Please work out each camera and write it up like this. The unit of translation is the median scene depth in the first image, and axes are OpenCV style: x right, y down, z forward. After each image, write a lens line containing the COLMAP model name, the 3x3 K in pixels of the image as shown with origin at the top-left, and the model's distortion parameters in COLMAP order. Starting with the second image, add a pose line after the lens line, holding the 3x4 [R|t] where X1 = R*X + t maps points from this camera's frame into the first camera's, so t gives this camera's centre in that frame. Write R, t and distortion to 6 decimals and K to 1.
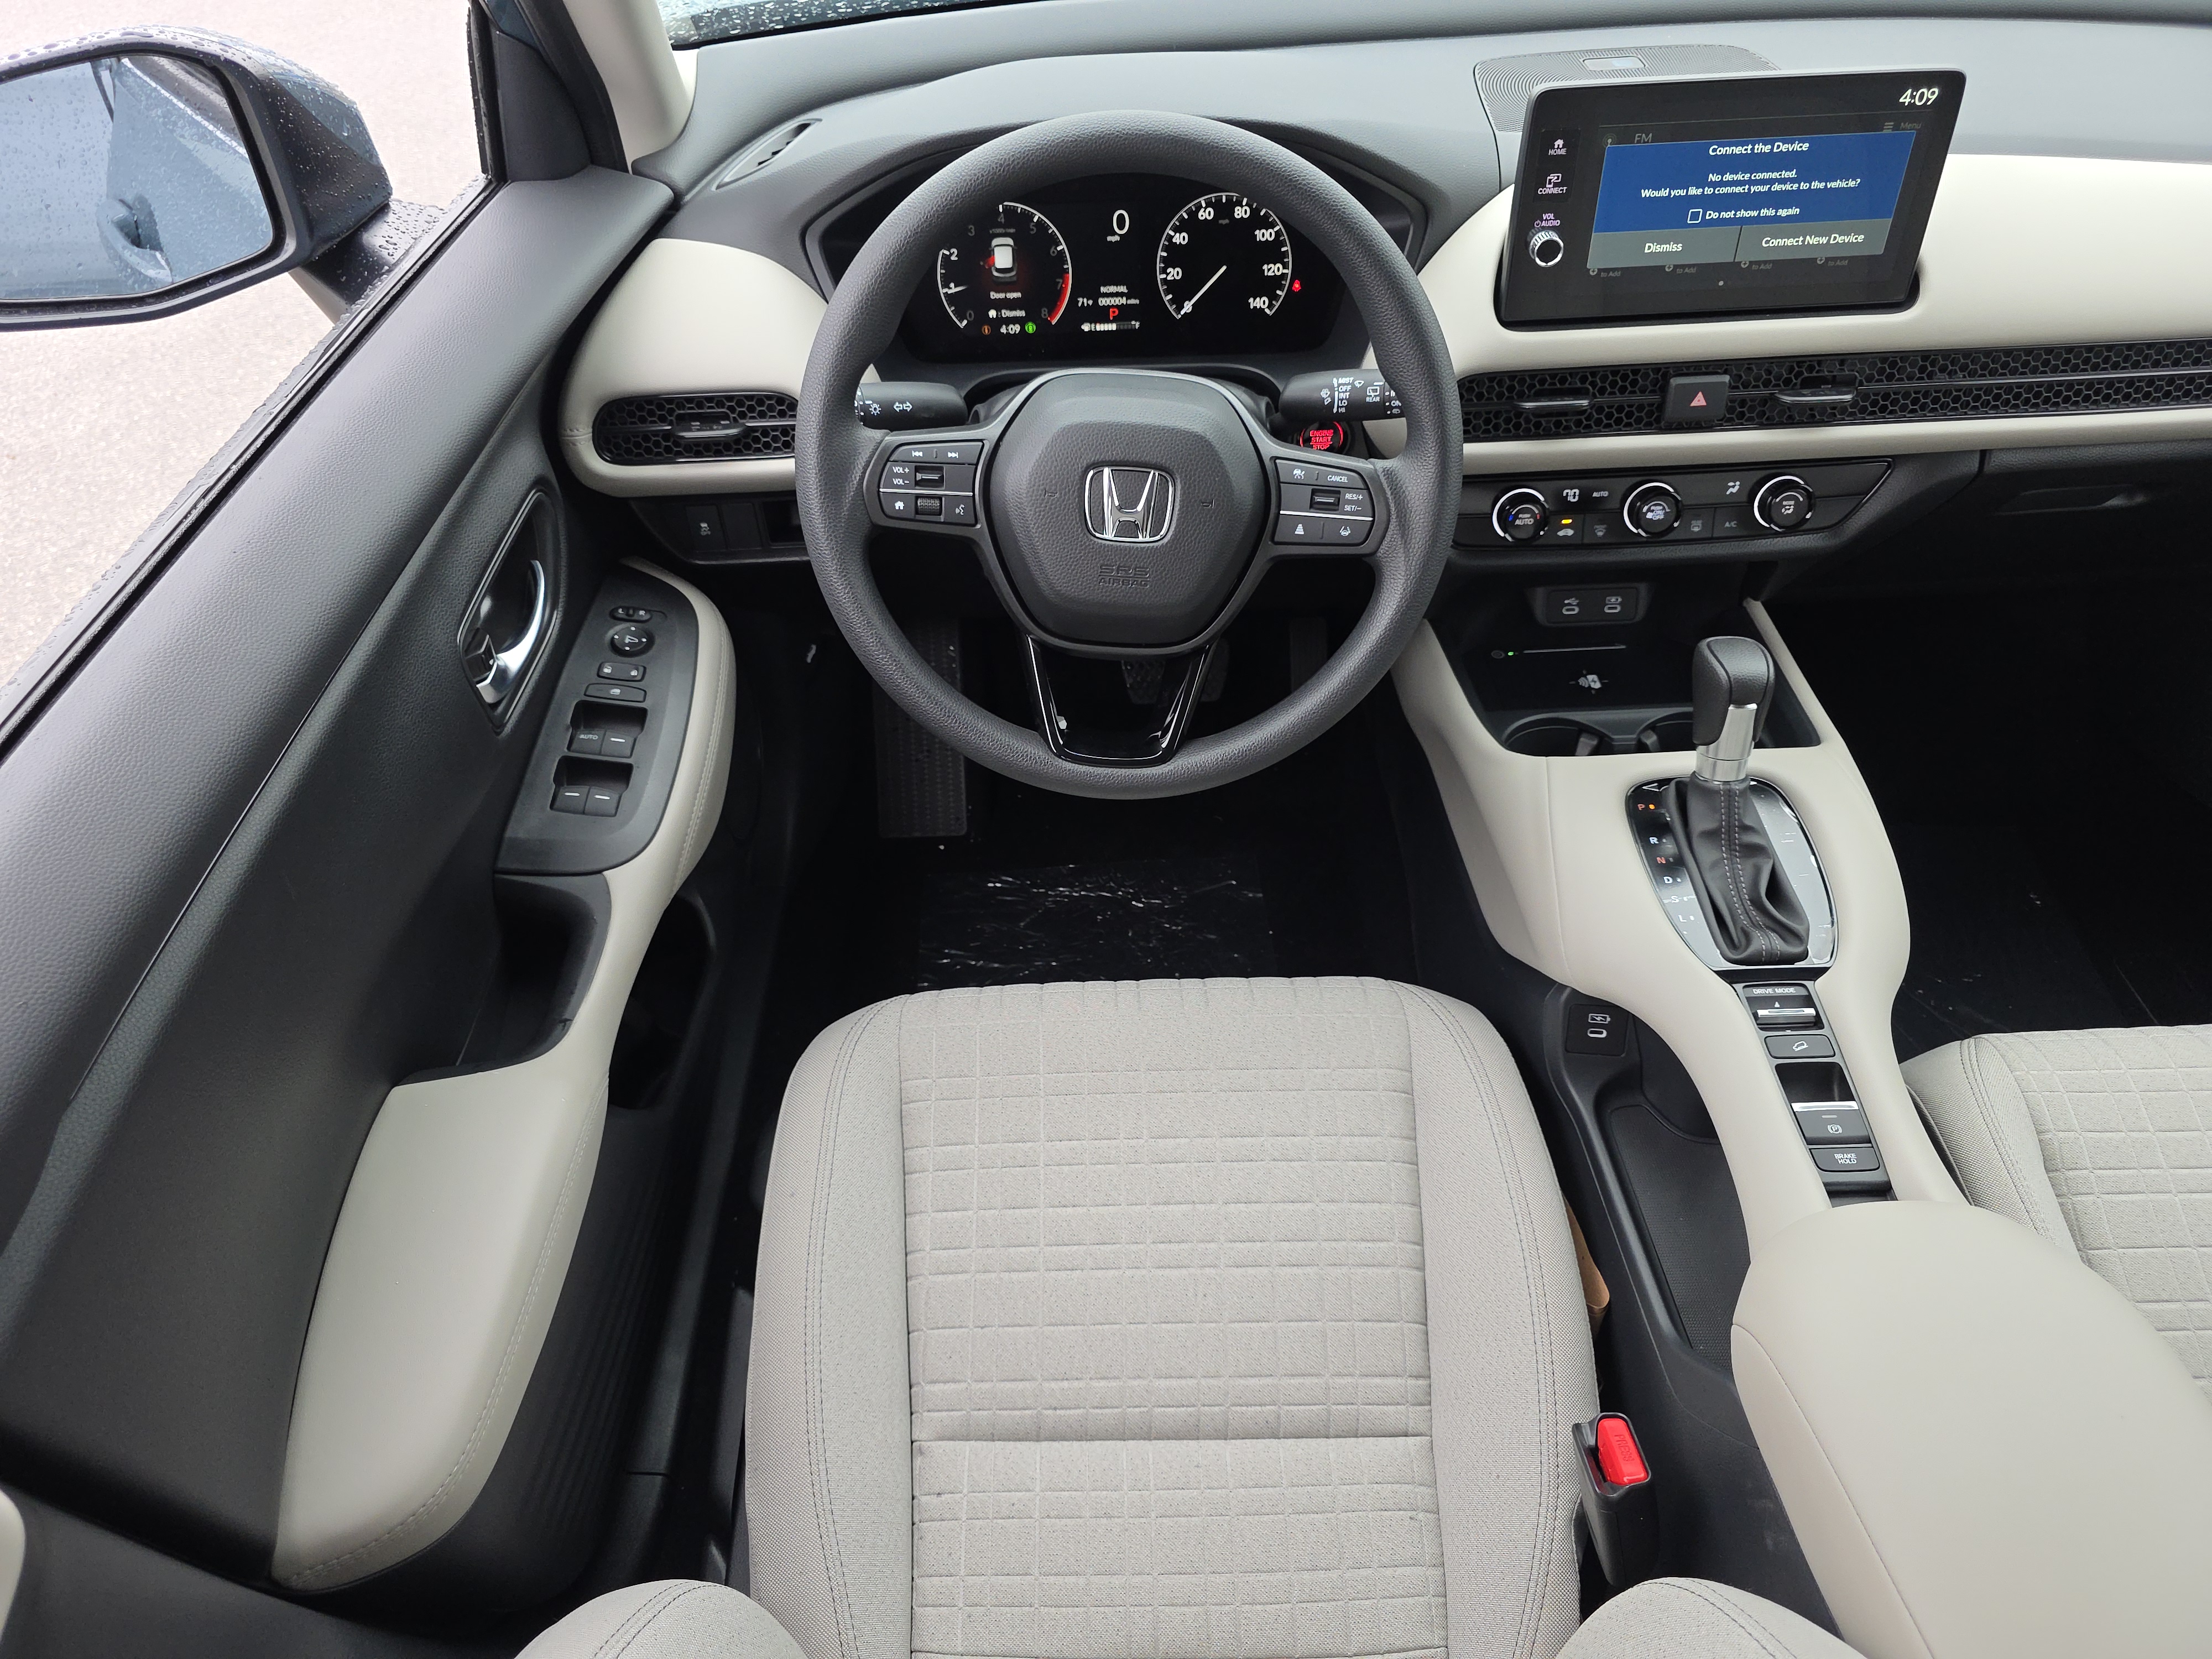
lens RADIAL K [[1483.7, 0, 1095.0], [0, 1483.7, 880.0], [0, 0, 1]] dist [0.041830, -0.047396]
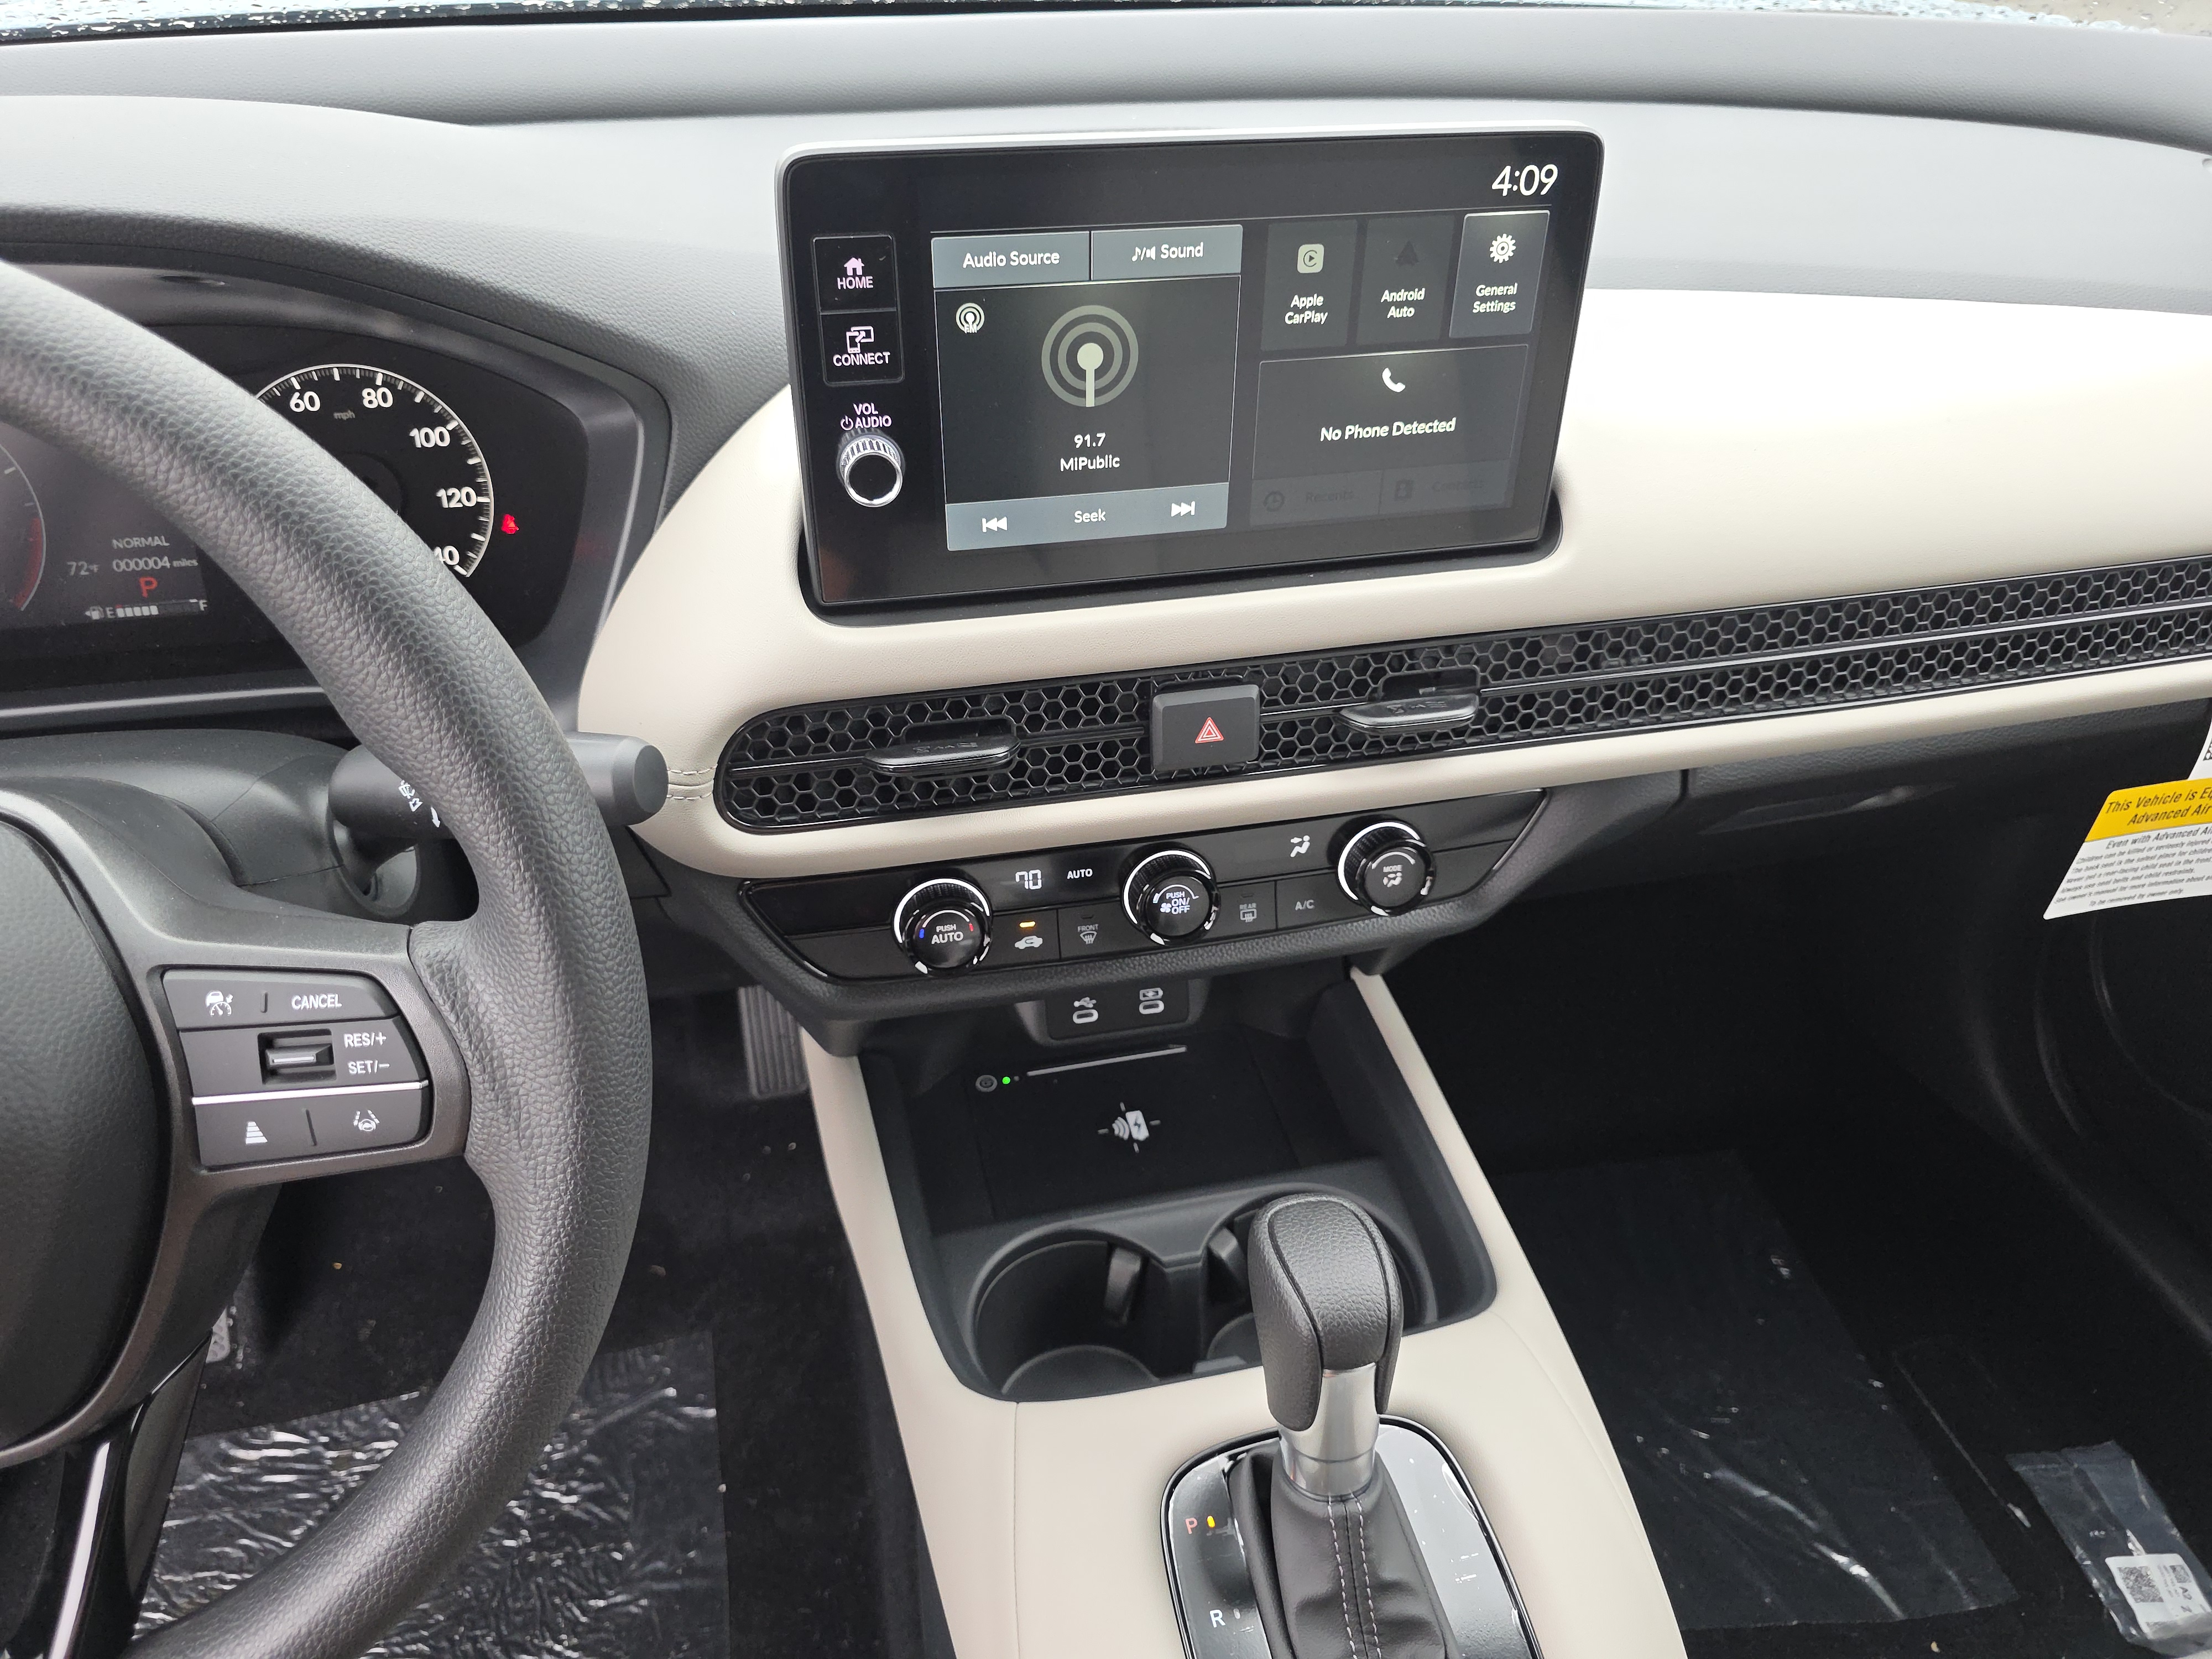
lens RADIAL K [[1483.7, 0, 1095.0], [0, 1483.7, 880.0], [0, 0, 1]] dist [0.041830, -0.047396]
pose [[0.976370, -0.084150, 0.199047, 0.252653], [0.101223, 0.991864, -0.077194, -0.230729], [-0.190931, 0.095518, 0.976945, 0.491502]]
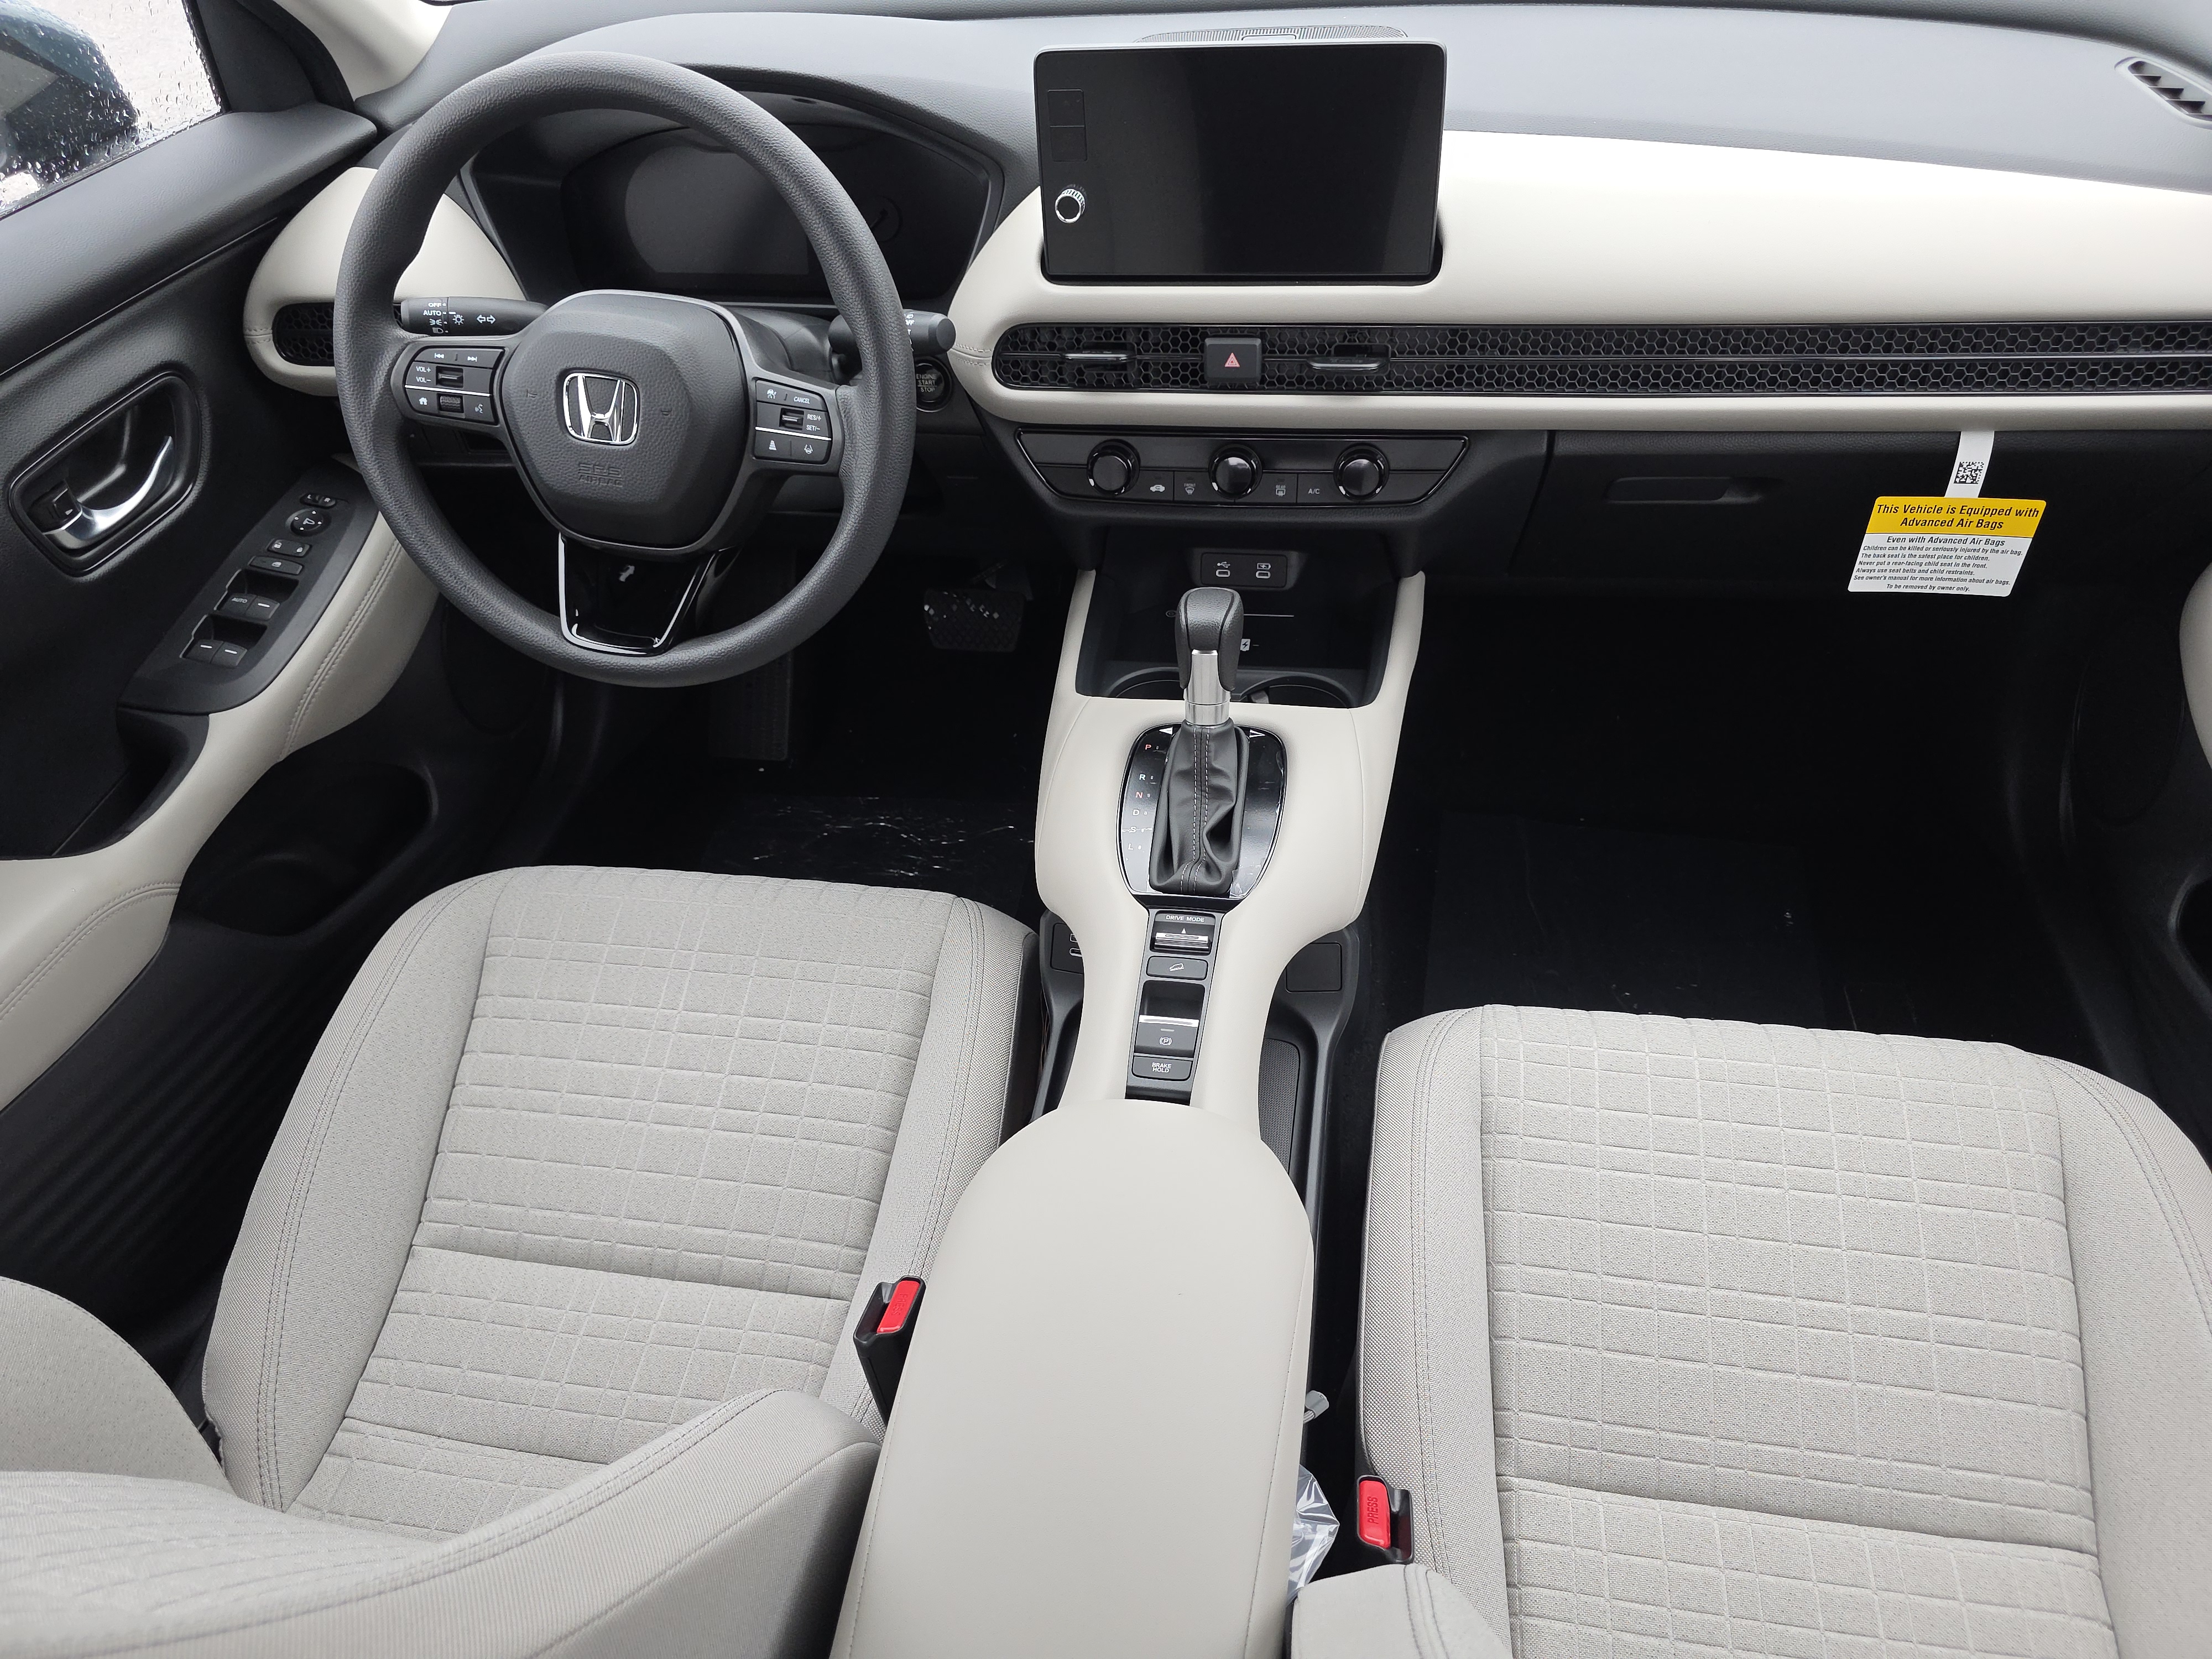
lens RADIAL K [[1493.5, 0, 1117.0], [0, 1493.5, 882.9], [0, 0, 1]] dist [0.050174, -0.053528]
pose [[0.986004, 0.101261, -0.132443, 0.498625], [-0.101312, 0.994834, 0.006371, 0.043247], [0.132404, 0.007137, 0.991170, -0.049098]]
